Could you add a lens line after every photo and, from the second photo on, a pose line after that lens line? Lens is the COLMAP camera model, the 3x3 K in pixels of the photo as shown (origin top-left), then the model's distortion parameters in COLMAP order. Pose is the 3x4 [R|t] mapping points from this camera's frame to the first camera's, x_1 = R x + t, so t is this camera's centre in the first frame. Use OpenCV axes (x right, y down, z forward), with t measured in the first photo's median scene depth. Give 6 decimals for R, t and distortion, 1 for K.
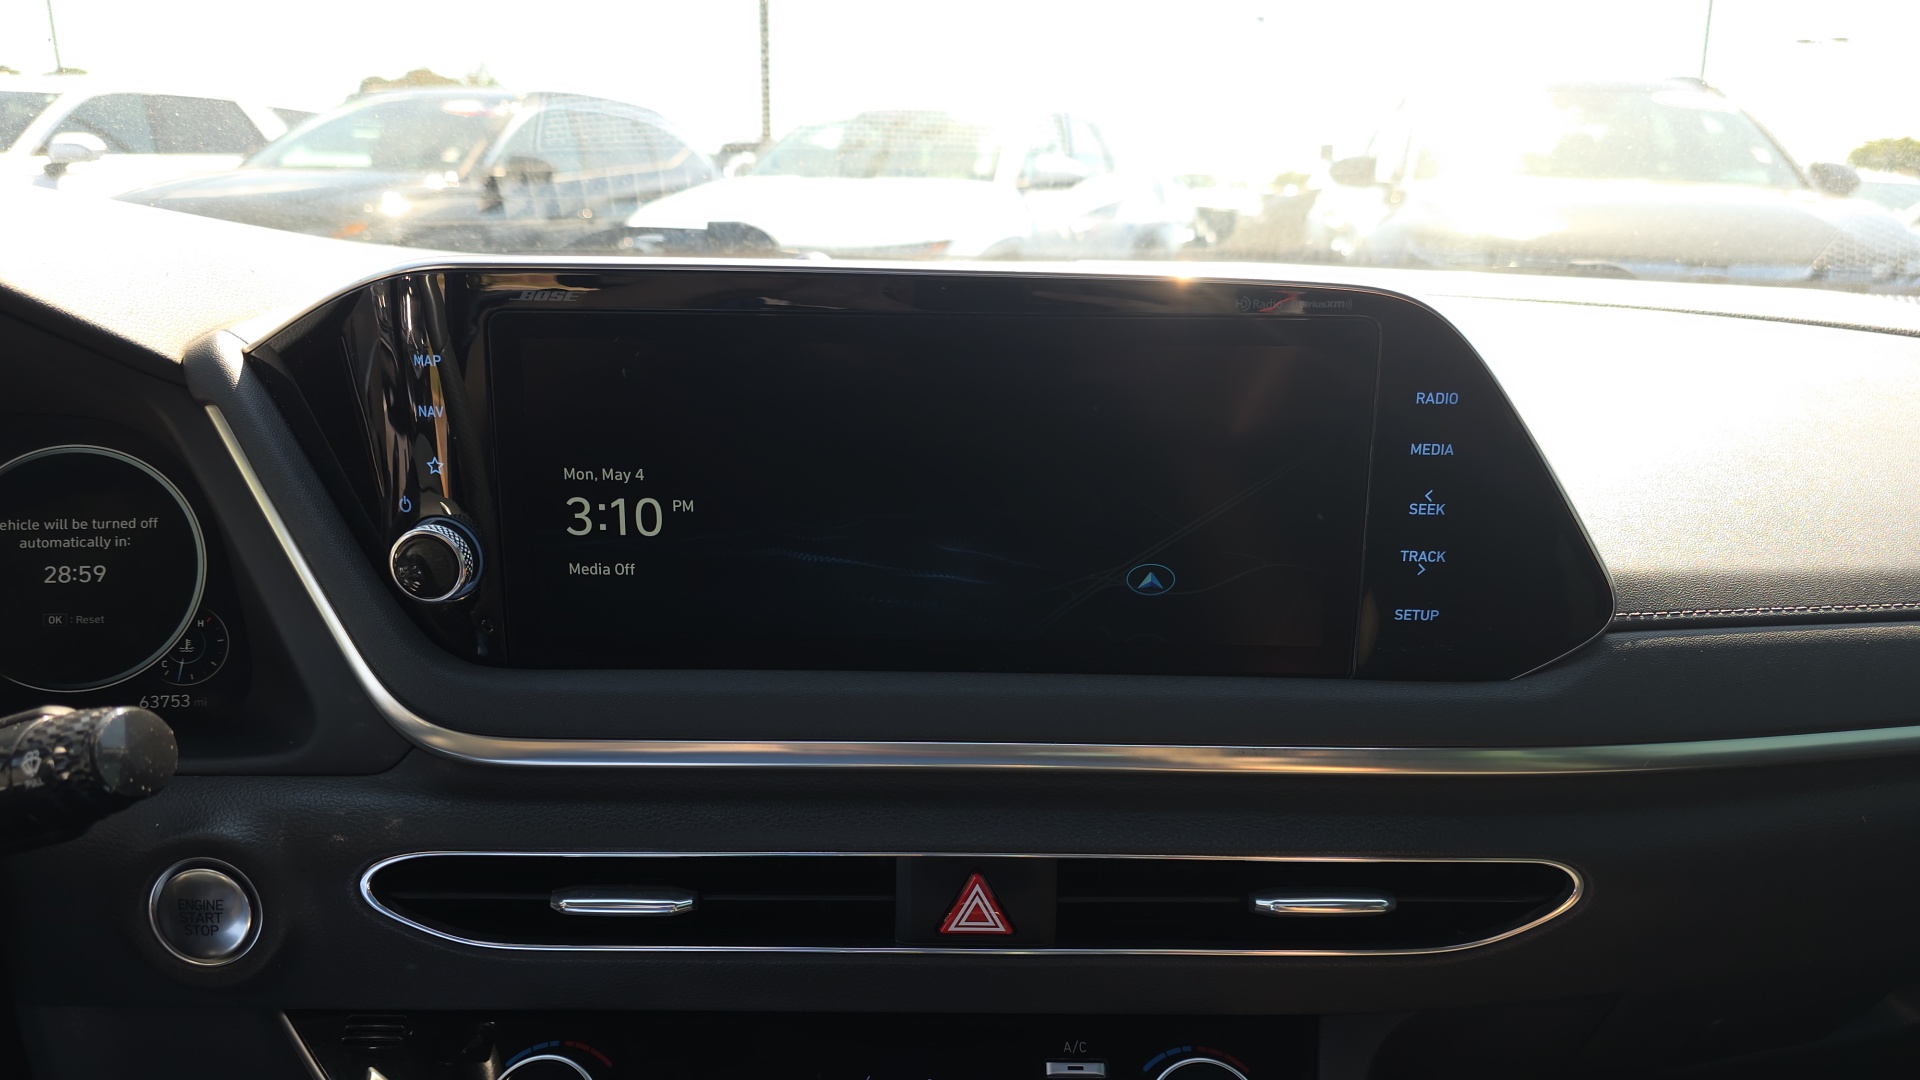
lens RADIAL K [[1298.5, 0, 951.9], [0, 1298.5, 549.0], [0, 0, 1]] dist [0.047534, -0.064226]
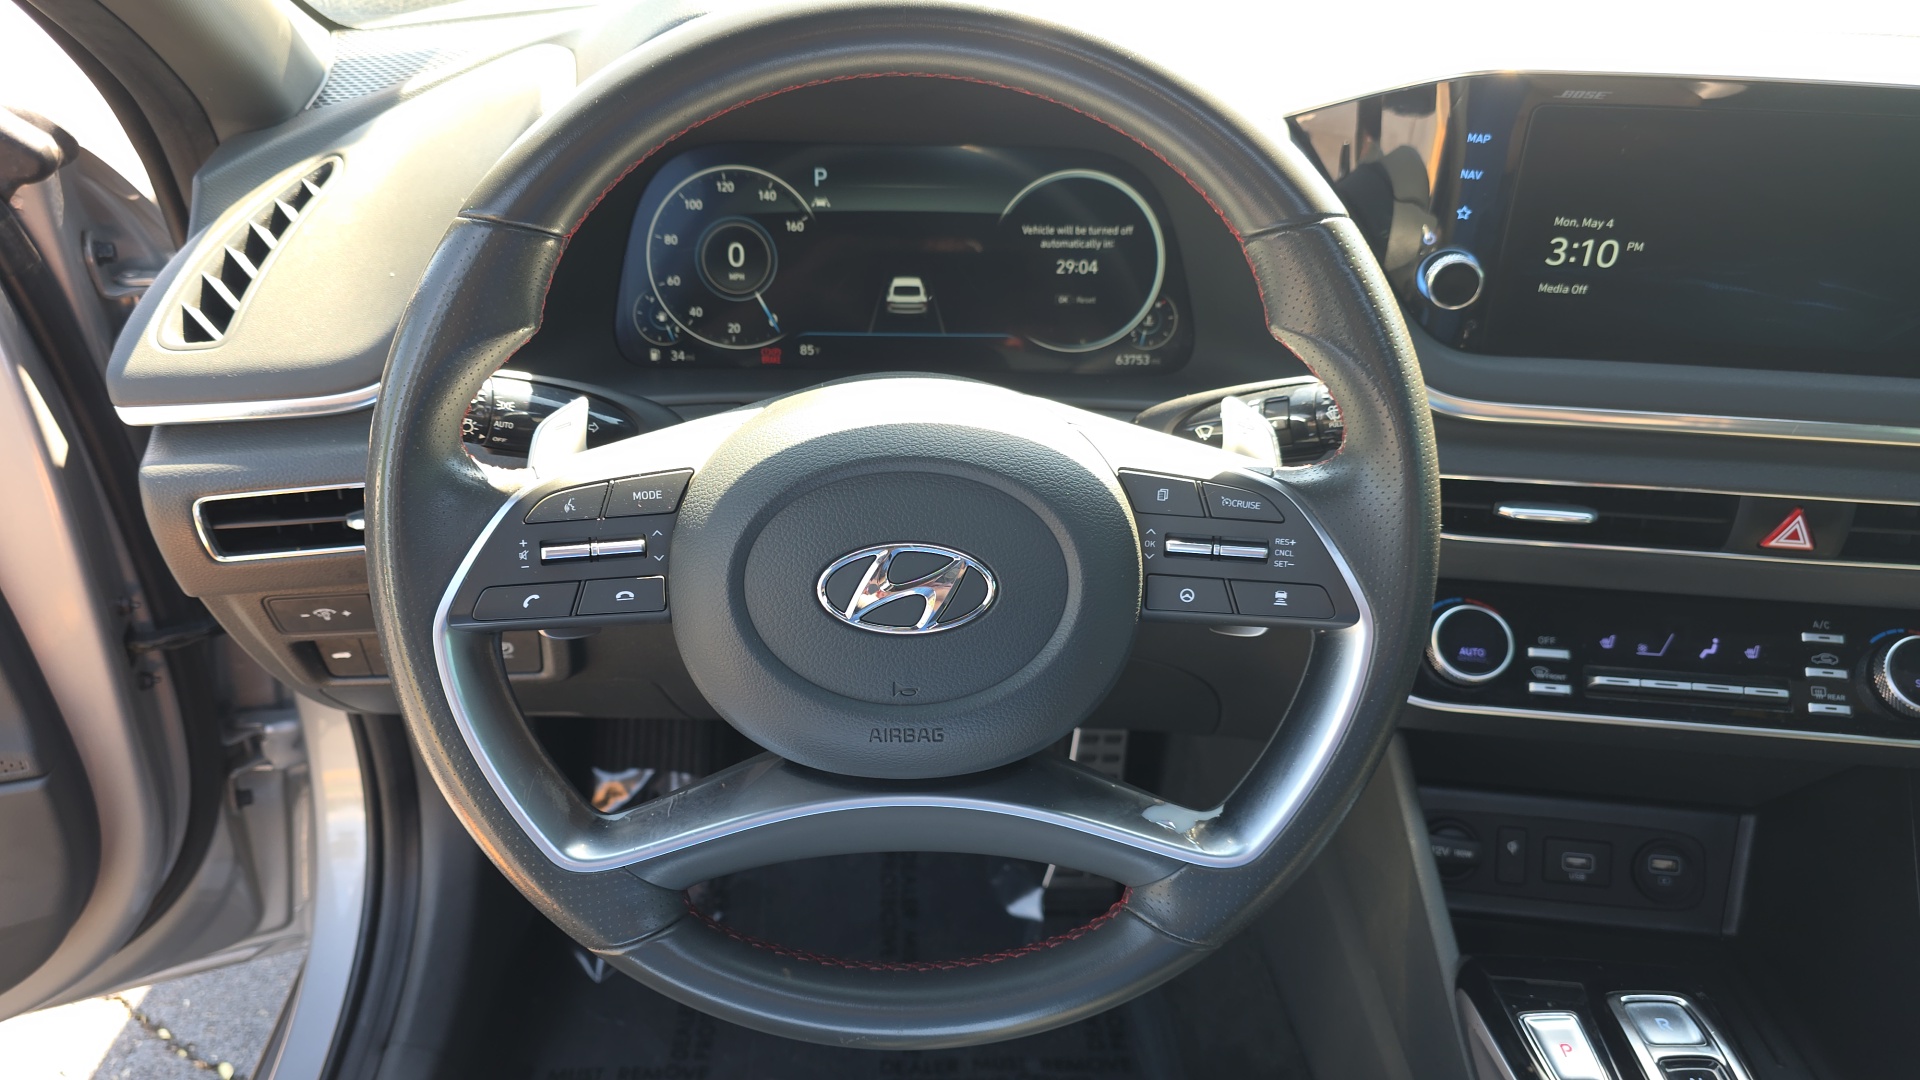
lens RADIAL K [[1323.6, 0, 933.6], [0, 1323.6, 547.7], [0, 0, 1]] dist [0.064093, -0.091931]
pose [[0.992815, 0.059133, -0.104025, -0.784146], [-0.027998, 0.960024, 0.278512, -0.101366], [0.116336, -0.273599, 0.954783, -0.565280]]
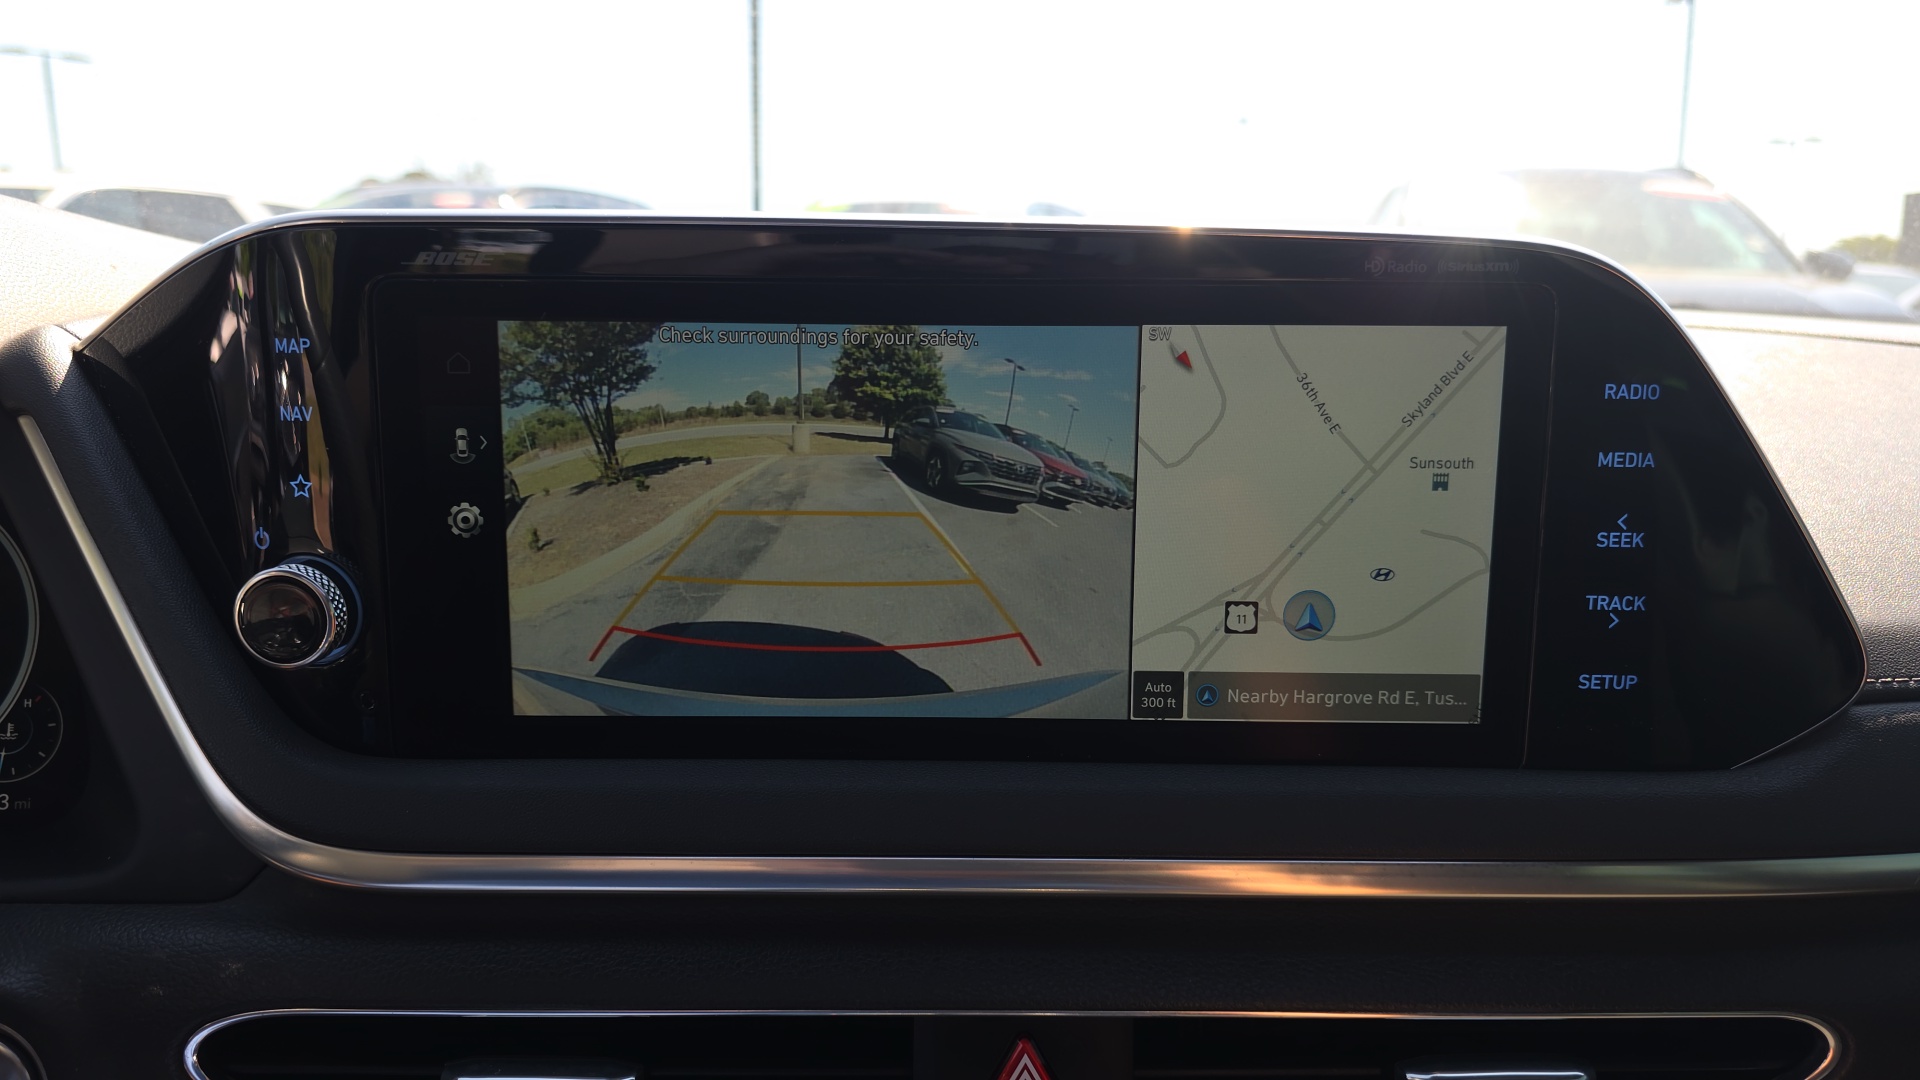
lens RADIAL K [[1298.5, 0, 951.9], [0, 1298.5, 549.0], [0, 0, 1]] dist [0.047534, -0.064226]
pose [[0.999975, -0.002684, 0.006573, -0.025522], [0.003146, 0.997454, -0.071240, 0.026607], [-0.006365, 0.071259, 0.997438, 0.244780]]
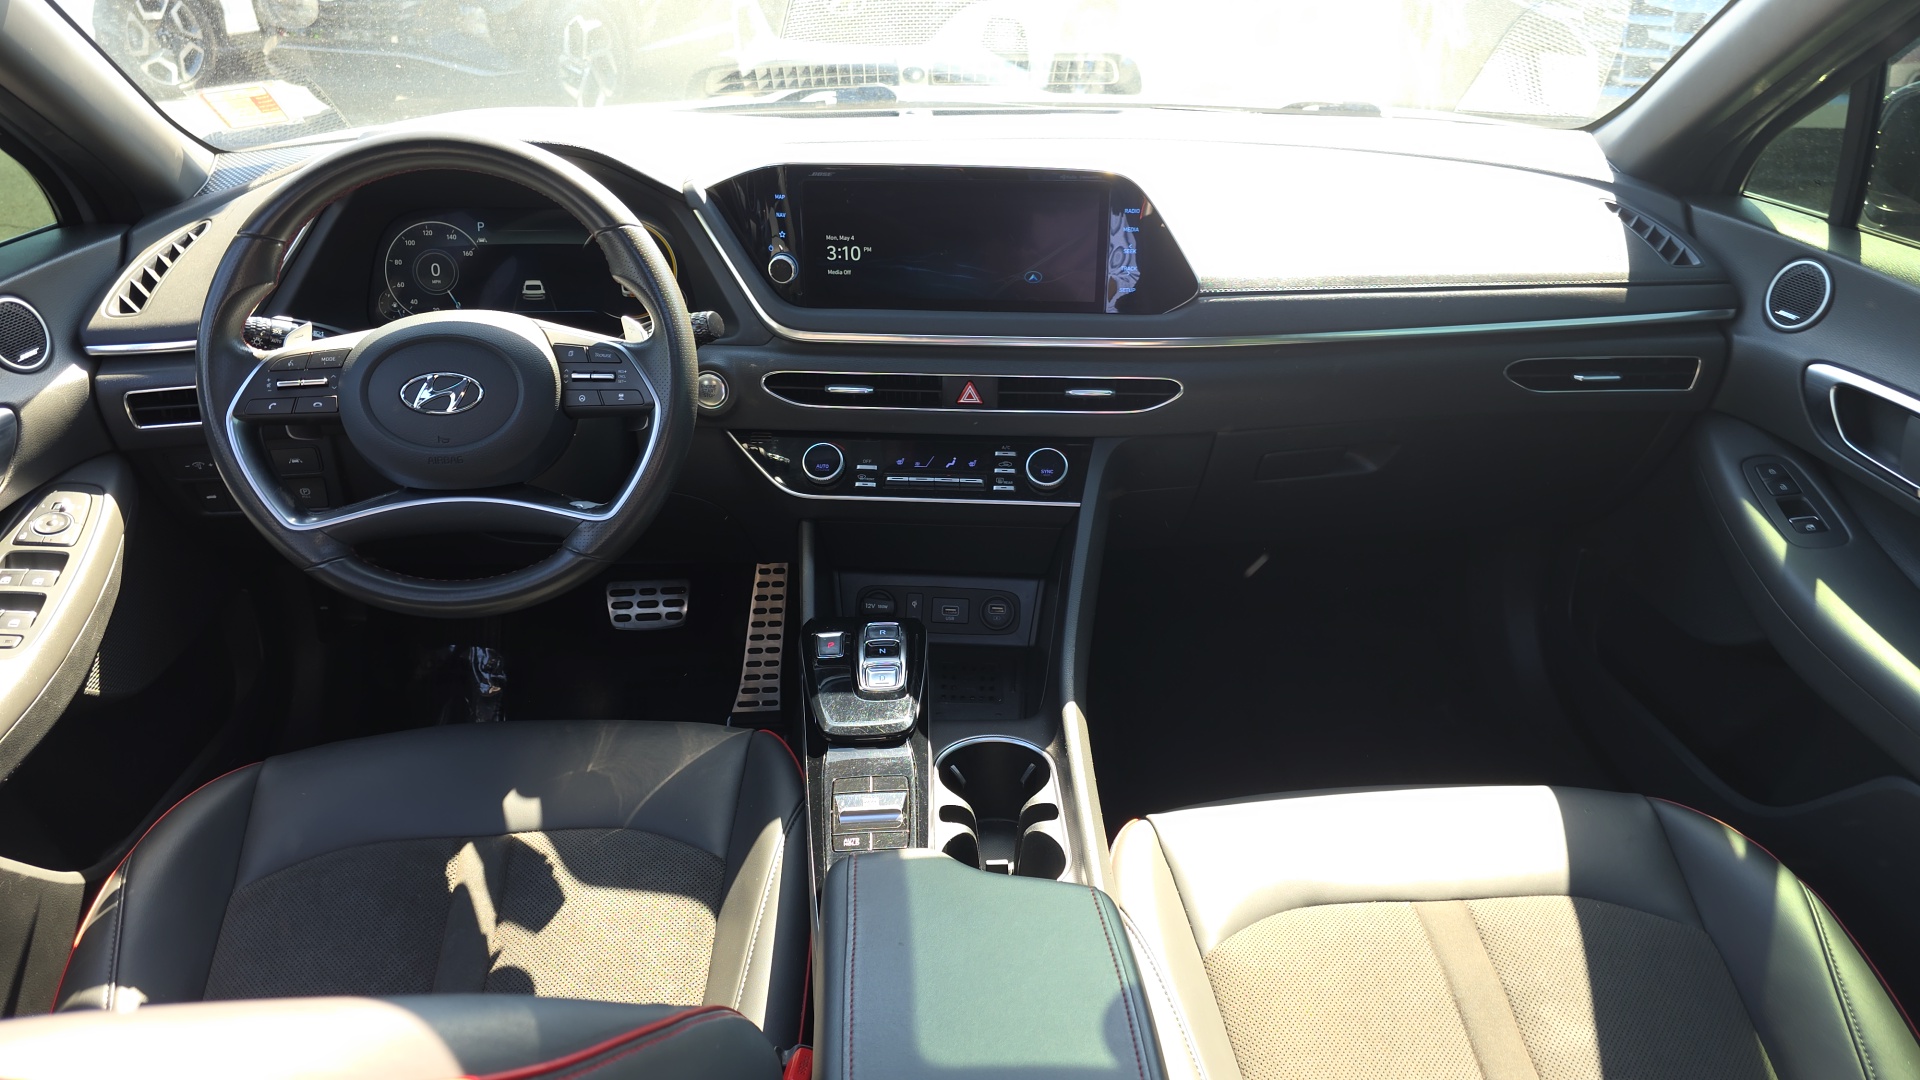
lens RADIAL K [[1289.8, 0, 949.1], [0, 1289.8, 546.7], [0, 0, 1]] dist [0.059308, -0.064913]
pose [[0.996554, 0.022435, -0.079850, 0.206658], [-0.005017, 0.977266, 0.211960, 0.001720], [0.082790, -0.210829, 0.974011, -1.840381]]
